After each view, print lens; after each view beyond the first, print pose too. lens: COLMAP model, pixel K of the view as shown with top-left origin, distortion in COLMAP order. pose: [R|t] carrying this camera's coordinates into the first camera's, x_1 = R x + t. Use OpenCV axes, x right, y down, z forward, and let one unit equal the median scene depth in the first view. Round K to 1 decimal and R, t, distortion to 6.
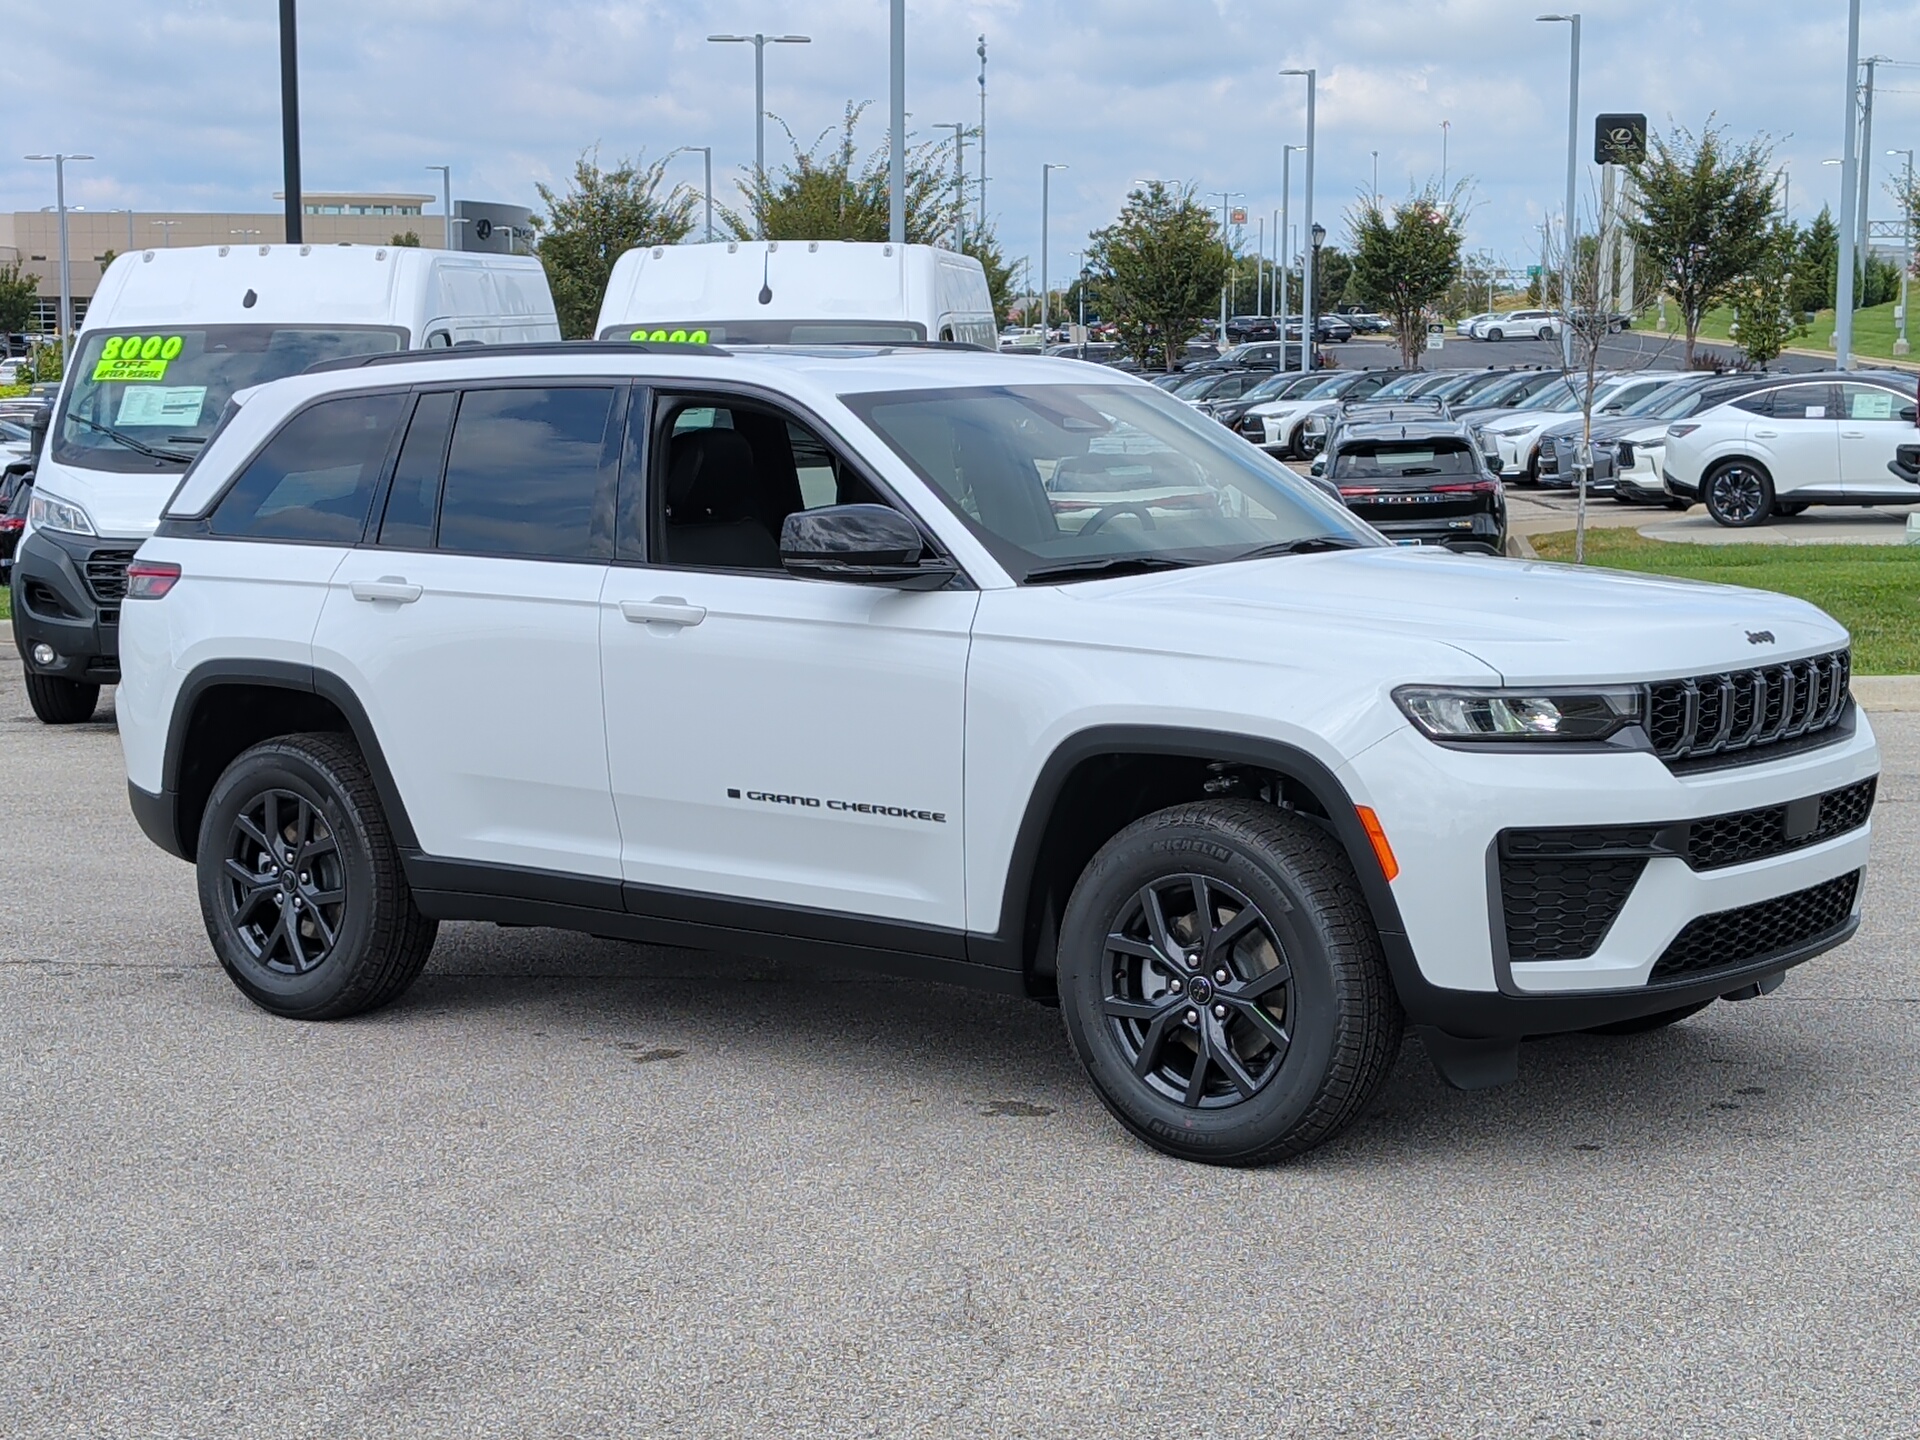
lens RADIAL K [[3350.2, 0, 960.0], [0, 3350.2, 720.0], [0, 0, 1]] dist [0.117903, 0.009113]
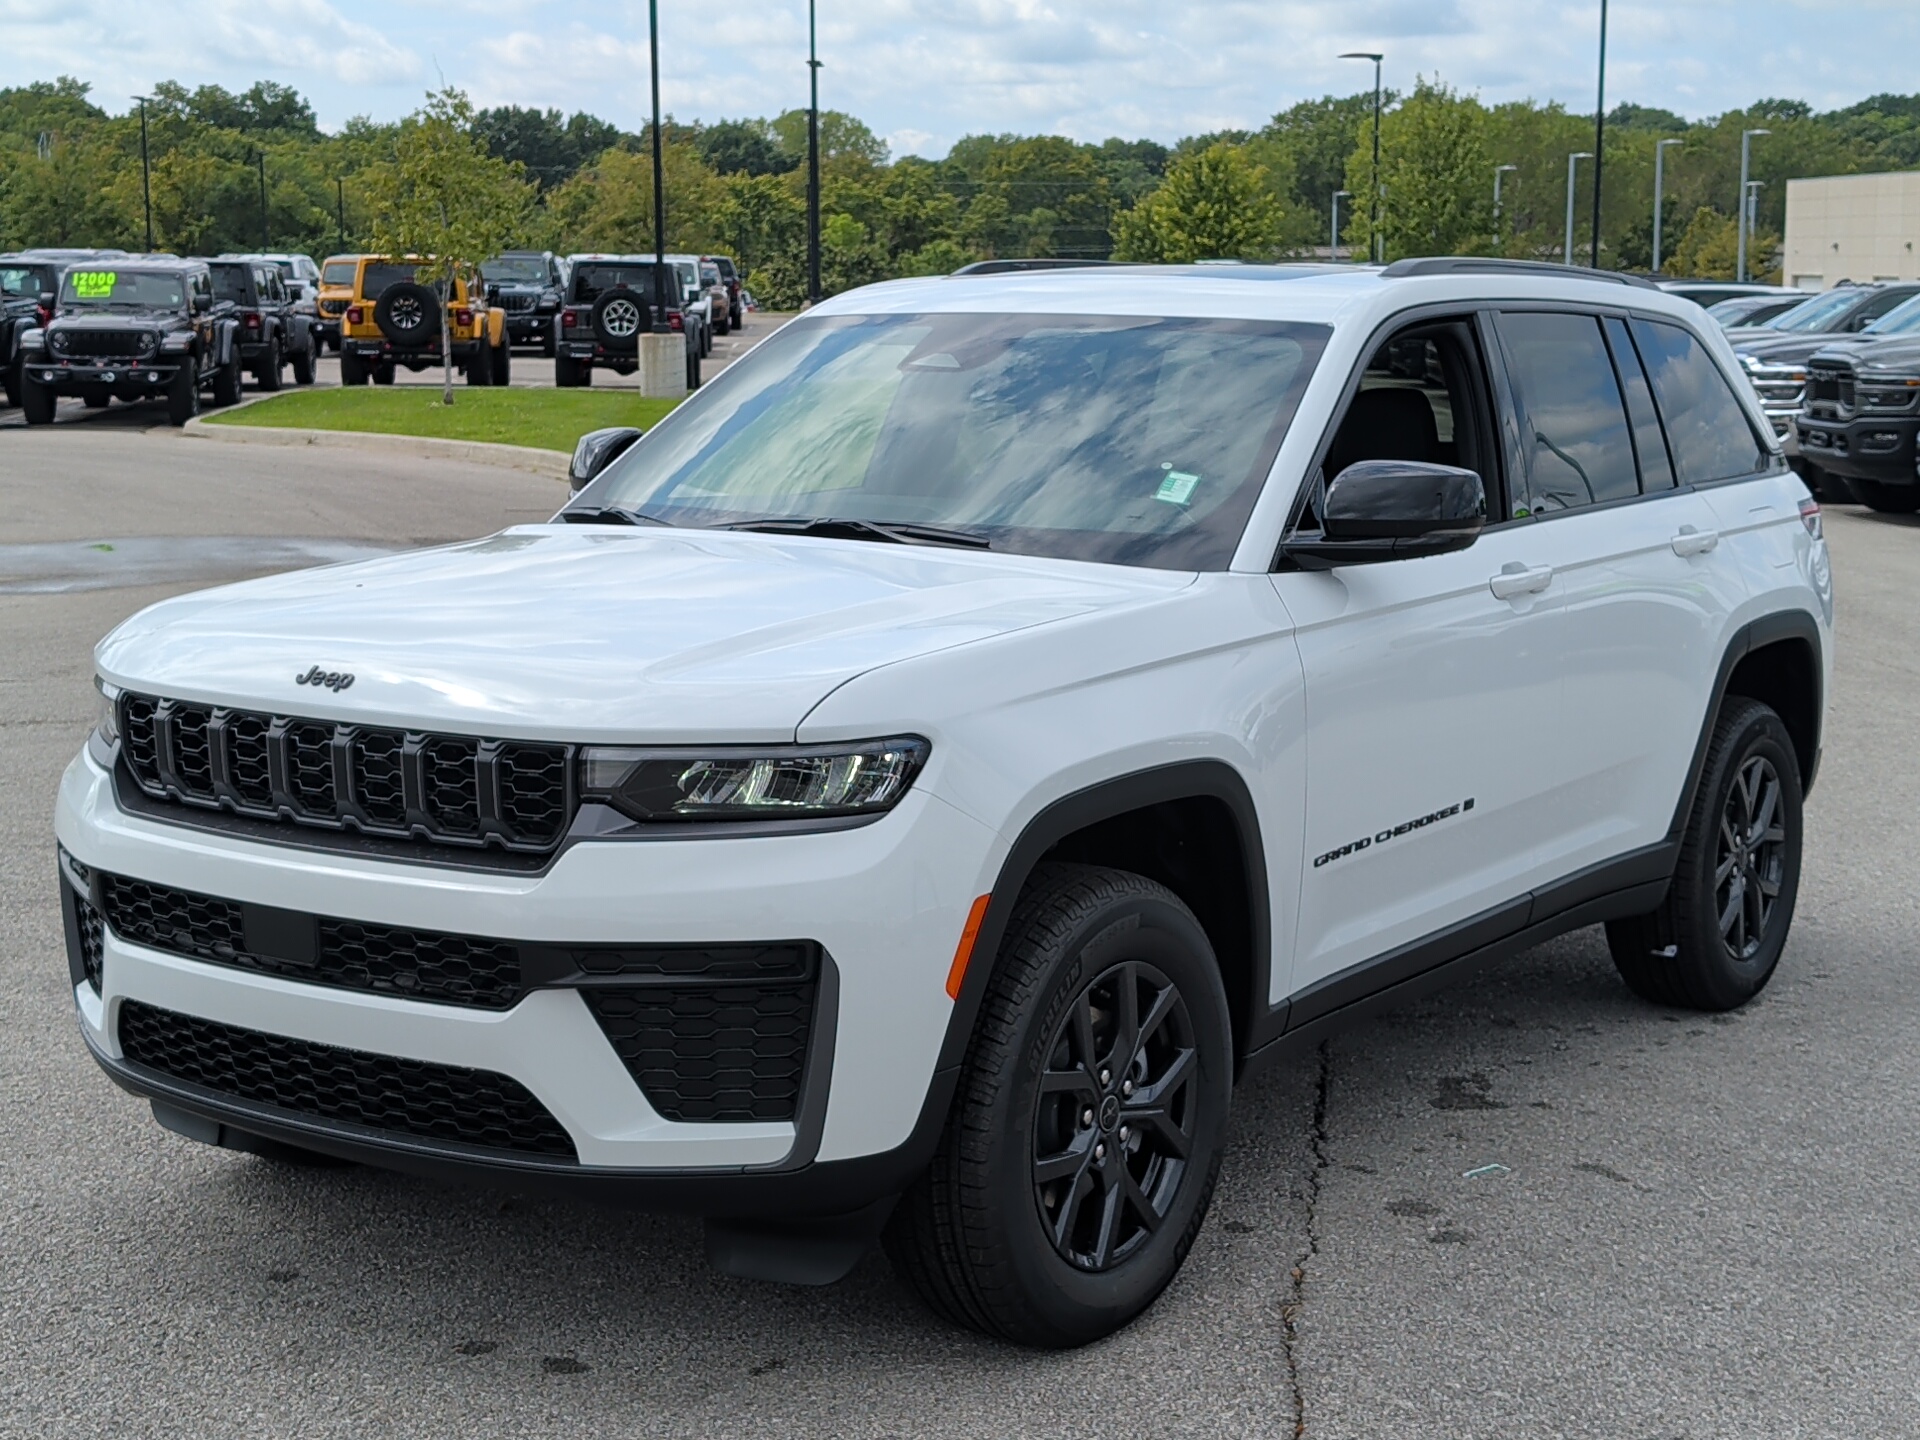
lens RADIAL K [[2987.5, 0, 933.9], [0, 2987.5, 716.0], [0, 0, 1]] dist [0.077808, -0.227909]
pose [[0.064538, 0.153704, -0.986007, 0.869827], [-0.114283, 0.982705, 0.145709, -0.123664], [0.991350, 0.103280, 0.080987, 1.073874]]
